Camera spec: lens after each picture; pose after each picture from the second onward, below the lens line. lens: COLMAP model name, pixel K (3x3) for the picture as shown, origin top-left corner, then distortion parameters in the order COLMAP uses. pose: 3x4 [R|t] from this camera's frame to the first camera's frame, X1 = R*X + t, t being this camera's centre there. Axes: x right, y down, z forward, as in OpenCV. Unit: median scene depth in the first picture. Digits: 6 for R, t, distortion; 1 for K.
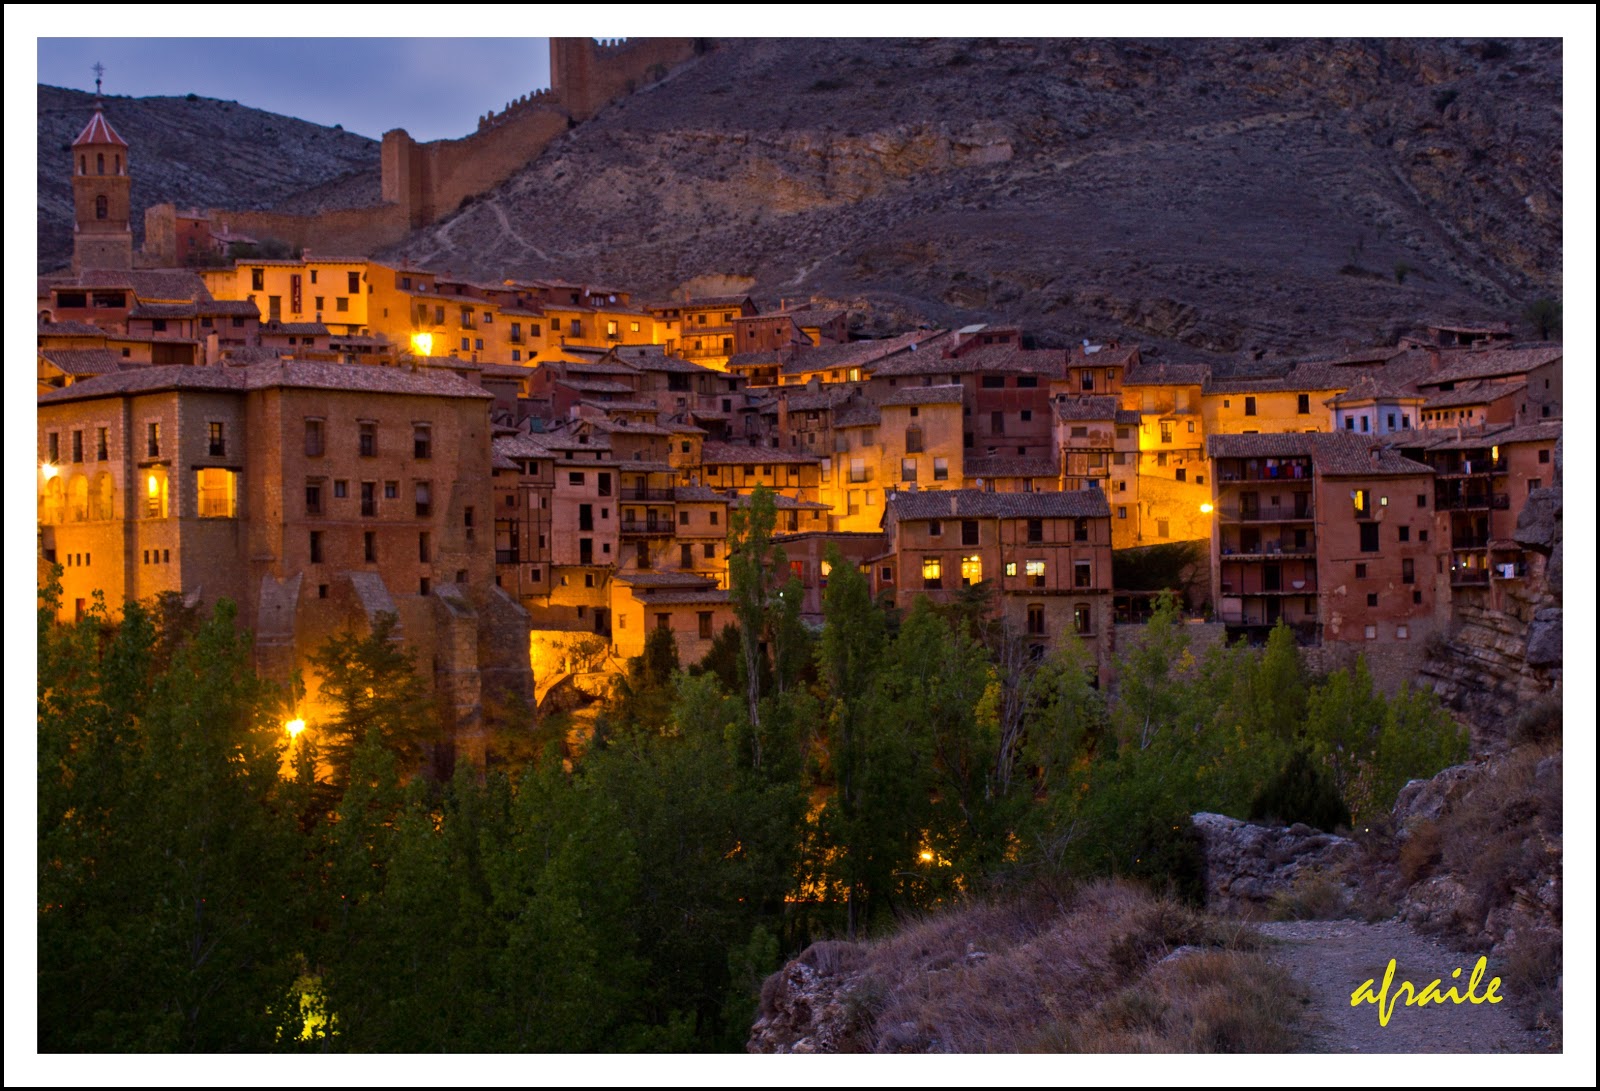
lens RADIAL K [[2090.8, 0, 800.0], [0, 2090.8, 545.5], [0, 0, 1]] dist [0.012833, 0.025931]
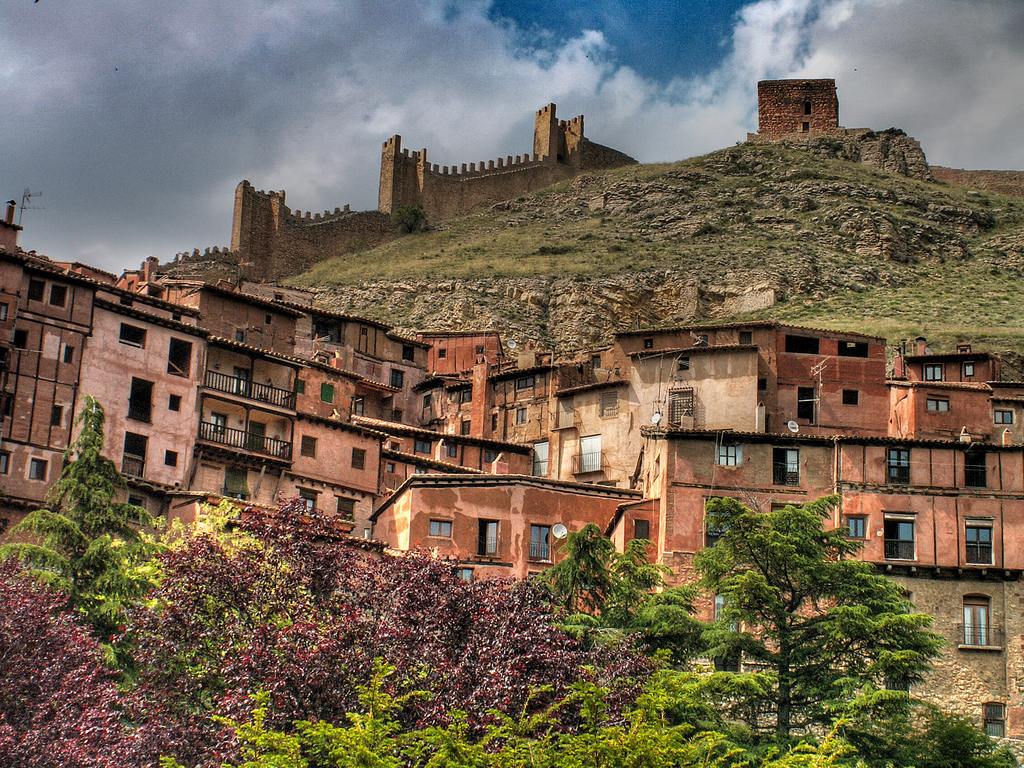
lens RADIAL K [[2066.0, 0, 512.0], [0, 2066.0, 384.0], [0, 0, 1]] dist [-0.035906, 0.037539]
pose [[0.997820, 0.065978, -0.001519, 0.003269], [-0.063819, 0.958784, -0.276877, 0.133747], [-0.016812, 0.276371, 0.960904, 0.421745]]
